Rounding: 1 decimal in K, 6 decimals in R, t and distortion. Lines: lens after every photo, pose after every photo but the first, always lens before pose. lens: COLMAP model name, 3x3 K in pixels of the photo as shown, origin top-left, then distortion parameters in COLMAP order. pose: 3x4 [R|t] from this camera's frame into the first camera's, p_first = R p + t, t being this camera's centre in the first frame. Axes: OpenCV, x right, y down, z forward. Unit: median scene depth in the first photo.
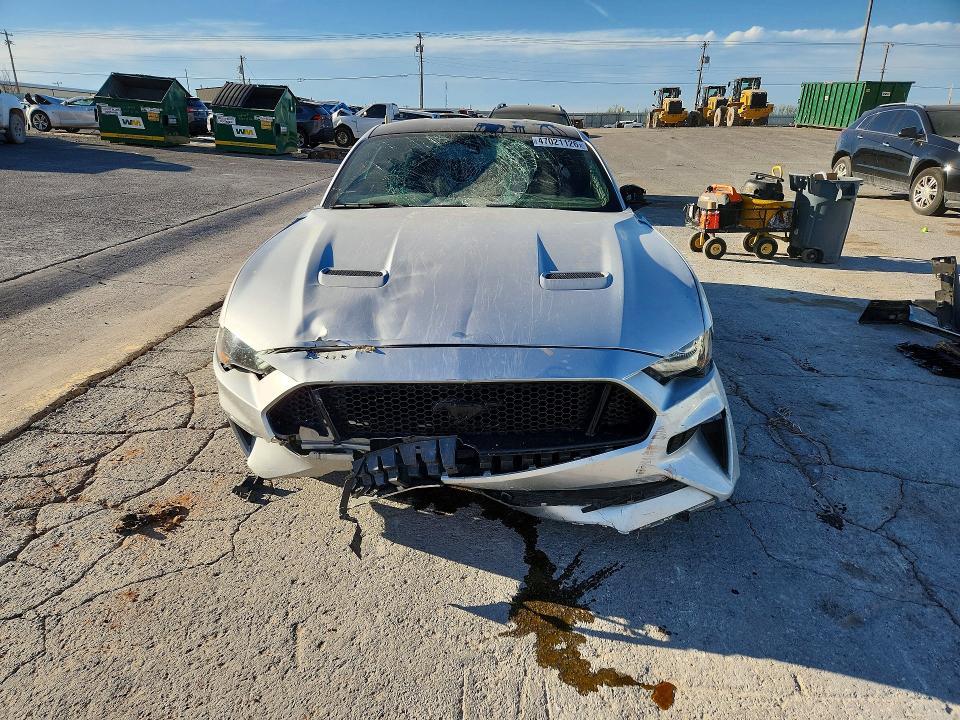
lens RADIAL K [[697.4, 0, 479.7], [0, 697.4, 374.8], [0, 0, 1]] dist [0.101028, -0.088349]
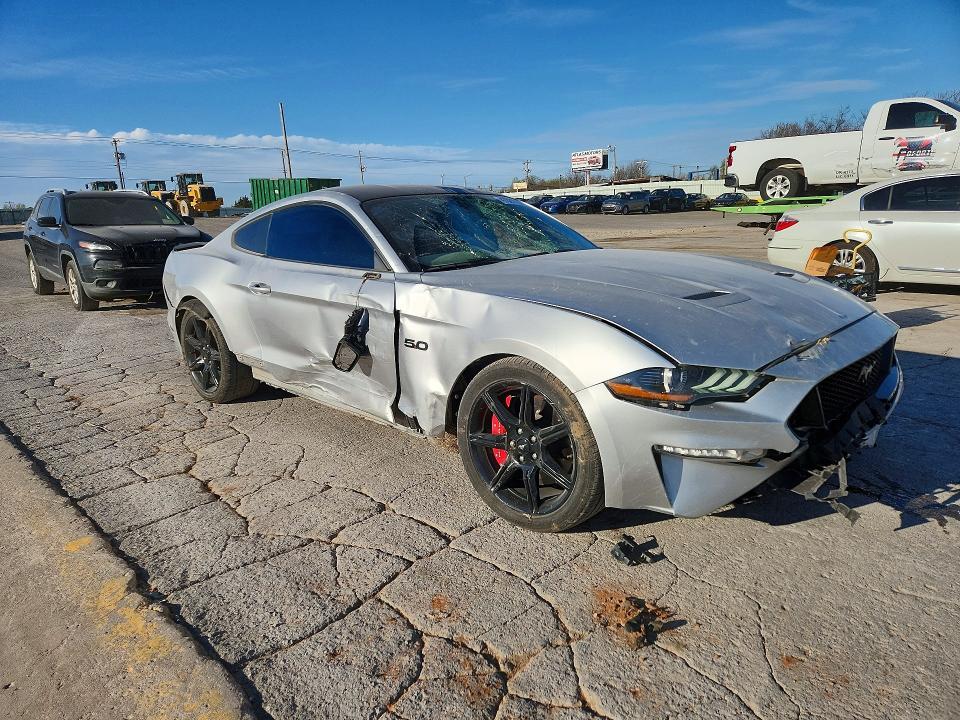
lens RADIAL K [[701.3, 0, 472.9], [0, 701.3, 359.8], [0, 0, 1]] dist [0.059039, -0.036435]
pose [[0.642439, -0.189968, 0.742418, -0.239084], [0.298718, 0.954234, -0.014324, -0.027014], [-0.705720, 0.230975, 0.669784, 0.108470]]
